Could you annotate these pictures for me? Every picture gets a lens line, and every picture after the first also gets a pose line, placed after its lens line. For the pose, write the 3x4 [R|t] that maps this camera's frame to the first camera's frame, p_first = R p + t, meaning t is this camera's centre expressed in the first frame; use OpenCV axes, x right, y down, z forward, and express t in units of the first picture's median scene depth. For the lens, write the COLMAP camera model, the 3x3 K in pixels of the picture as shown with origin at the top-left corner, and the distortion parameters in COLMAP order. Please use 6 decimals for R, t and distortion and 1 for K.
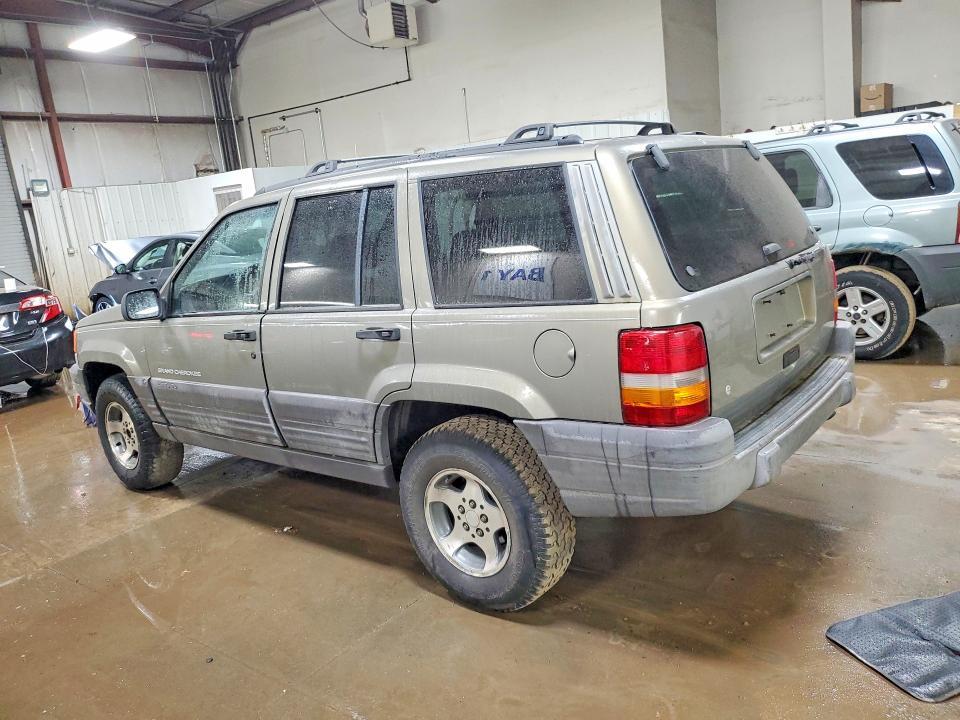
lens RADIAL K [[747.7, 0, 485.8], [0, 747.7, 360.0], [0, 0, 1]] dist [0.015190, 0.001212]
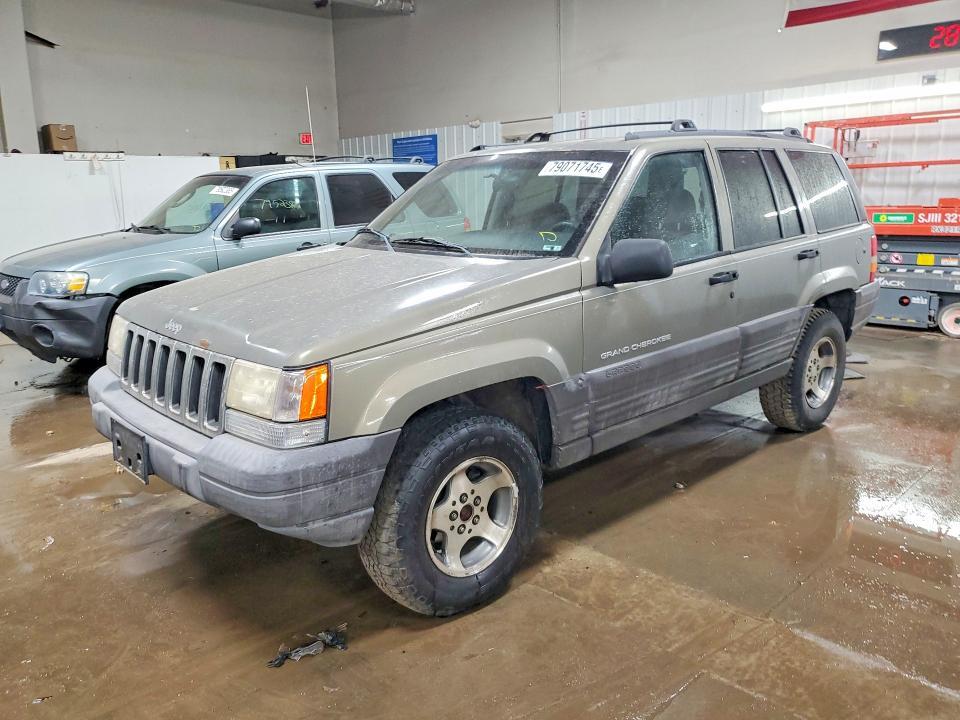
lens RADIAL K [[747.7, 0, 485.4], [0, 747.7, 359.8], [0, 0, 1]] dist [0.015190, 0.001212]
pose [[0.145910, -0.126445, 0.981184, -1.230458], [0.226923, 0.969632, 0.091211, -0.080097], [-0.962921, 0.209344, 0.170172, 1.034900]]
